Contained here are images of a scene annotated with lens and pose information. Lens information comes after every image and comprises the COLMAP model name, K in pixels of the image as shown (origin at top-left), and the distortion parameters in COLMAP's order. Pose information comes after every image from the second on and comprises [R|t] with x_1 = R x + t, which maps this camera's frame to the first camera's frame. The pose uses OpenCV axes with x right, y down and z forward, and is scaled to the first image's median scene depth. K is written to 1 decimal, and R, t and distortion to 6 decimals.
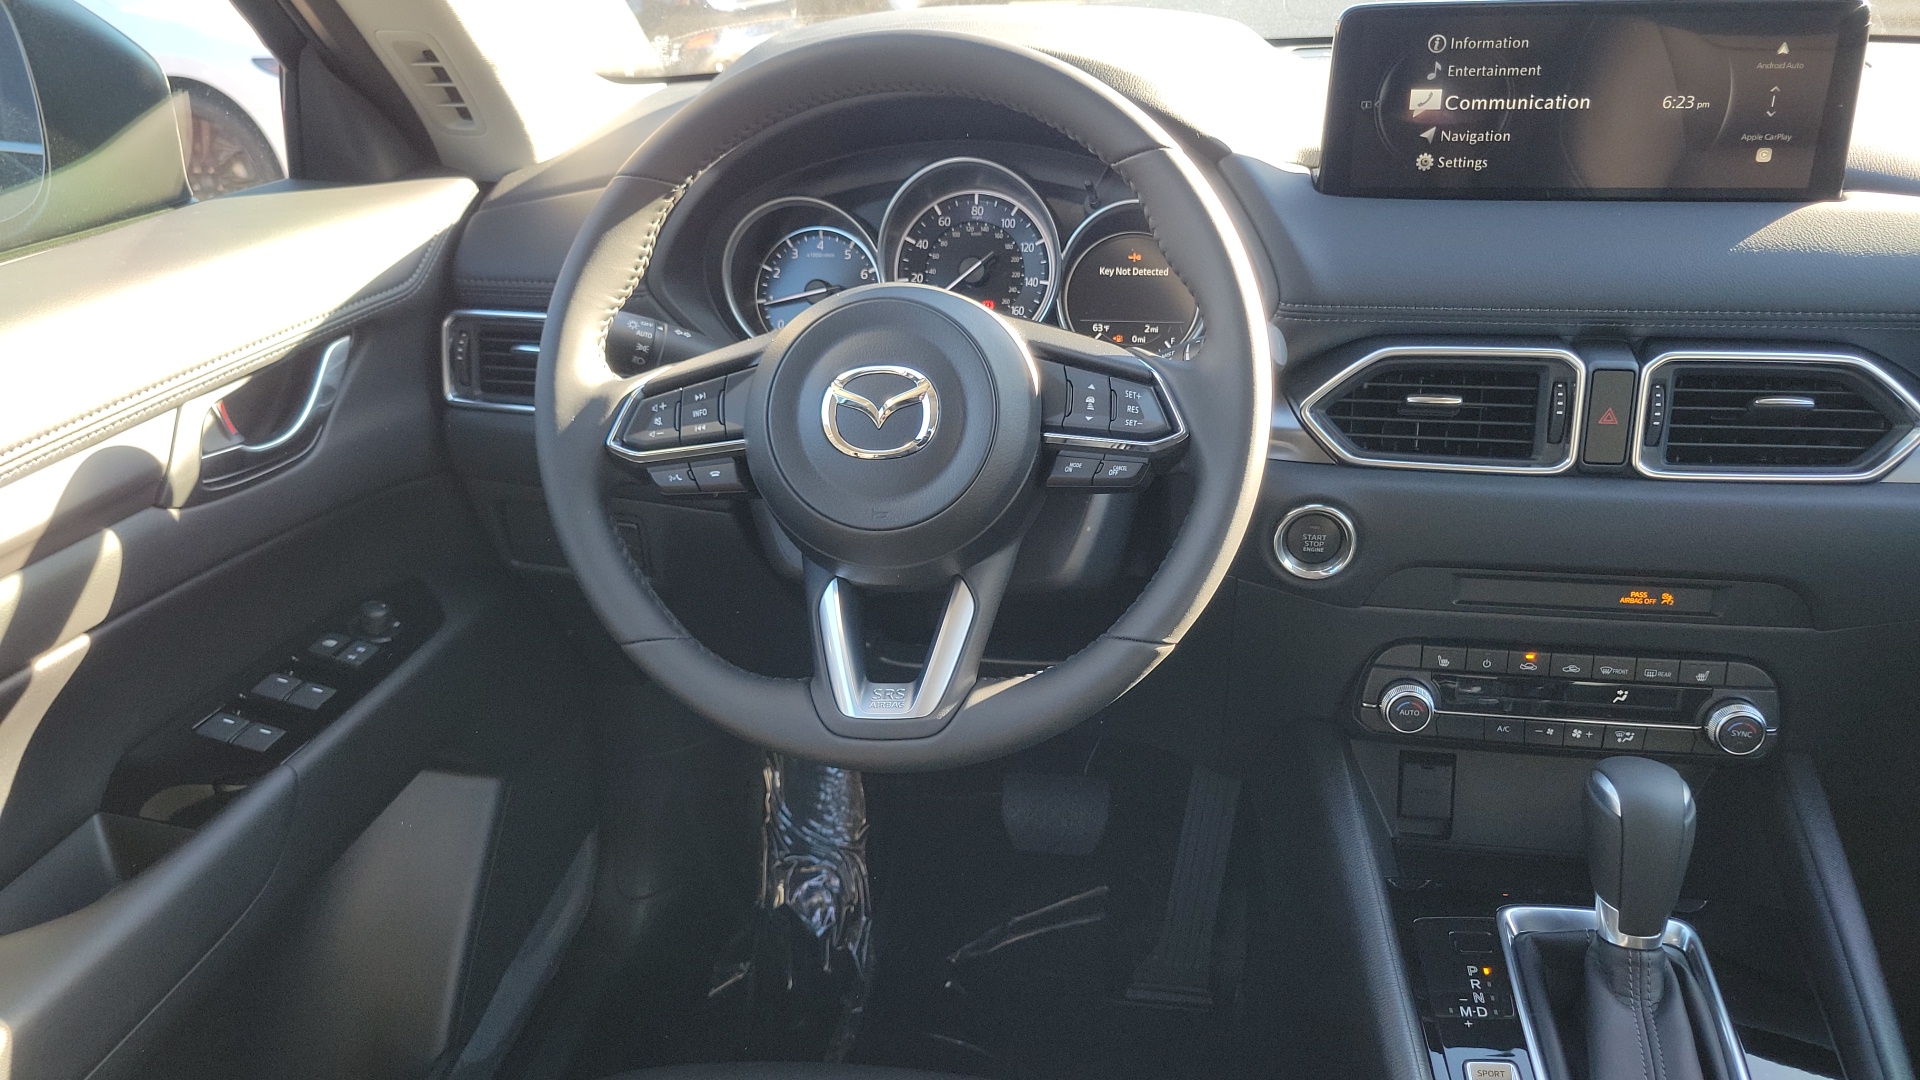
lens RADIAL K [[1468.5, 0, 956.8], [0, 1468.5, 537.2], [0, 0, 1]] dist [0.020463, -0.008874]
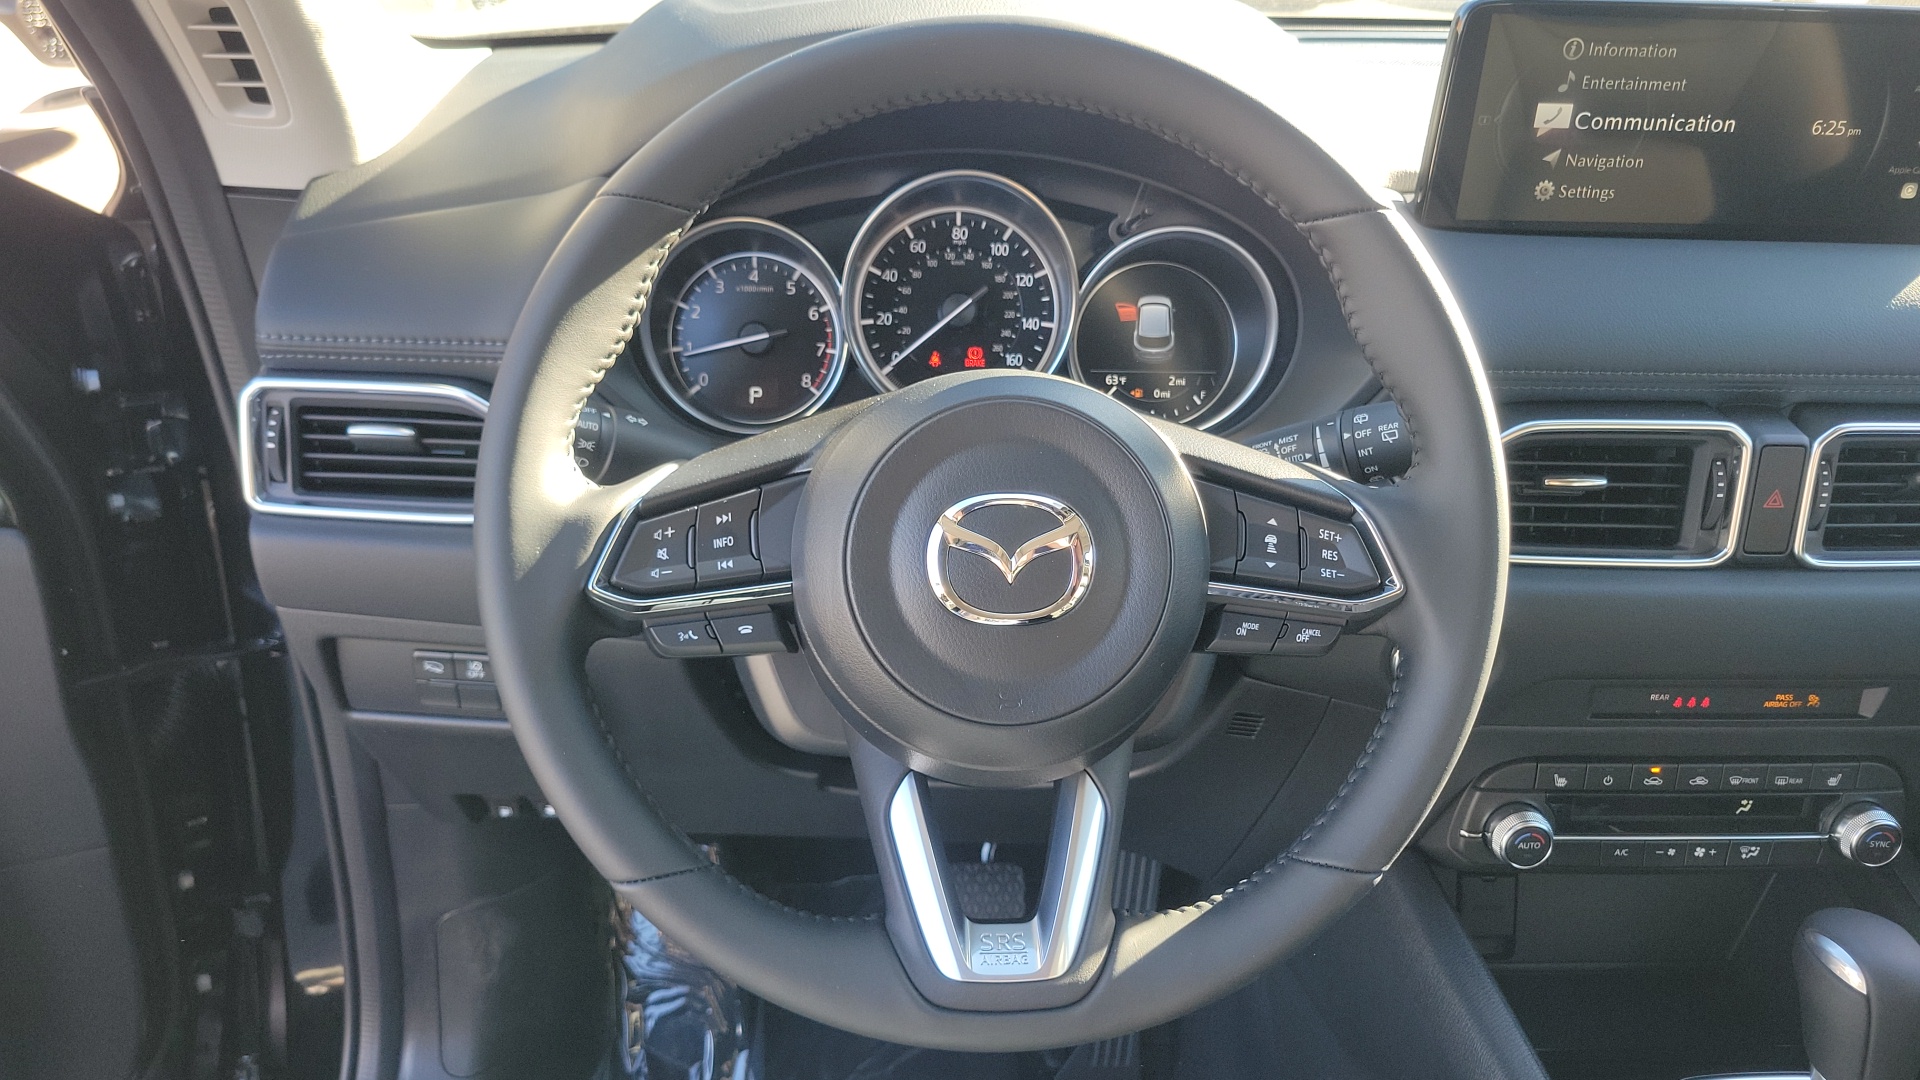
lens RADIAL K [[1468.5, 0, 953.0], [0, 1468.5, 524.1], [0, 0, 1]] dist [0.020463, -0.008874]
pose [[0.972869, -0.041930, 0.227527, -0.204705], [0.035358, 0.998833, 0.032886, -0.108080], [-0.228641, -0.023949, 0.973216, 0.269188]]
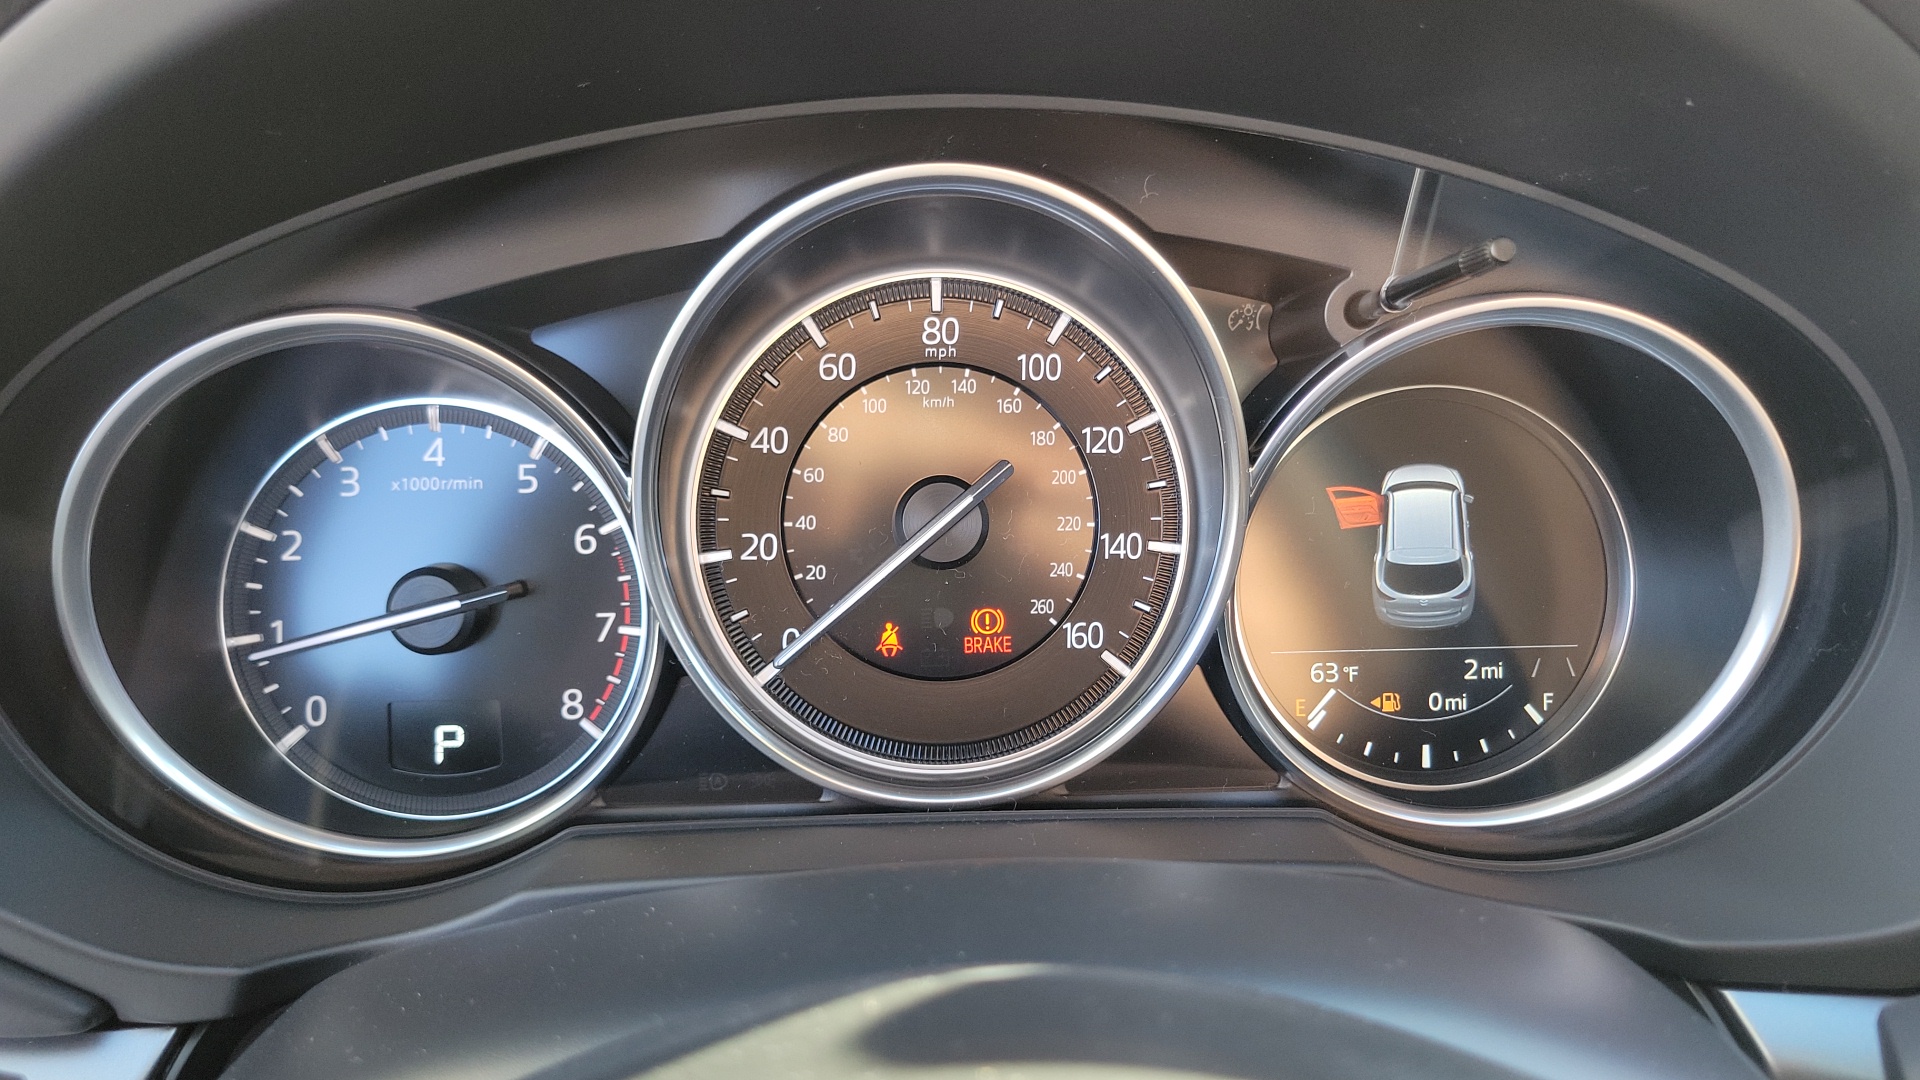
lens RADIAL K [[1468.5, 0, 959.4], [0, 1468.5, 541.5], [0, 0, 1]] dist [0.020463, -0.008874]
pose [[0.978980, -0.061970, 0.194313, -0.054550], [0.063193, 0.998001, -0.000096, -0.205880], [-0.193919, 0.012373, 0.980939, 0.802521]]
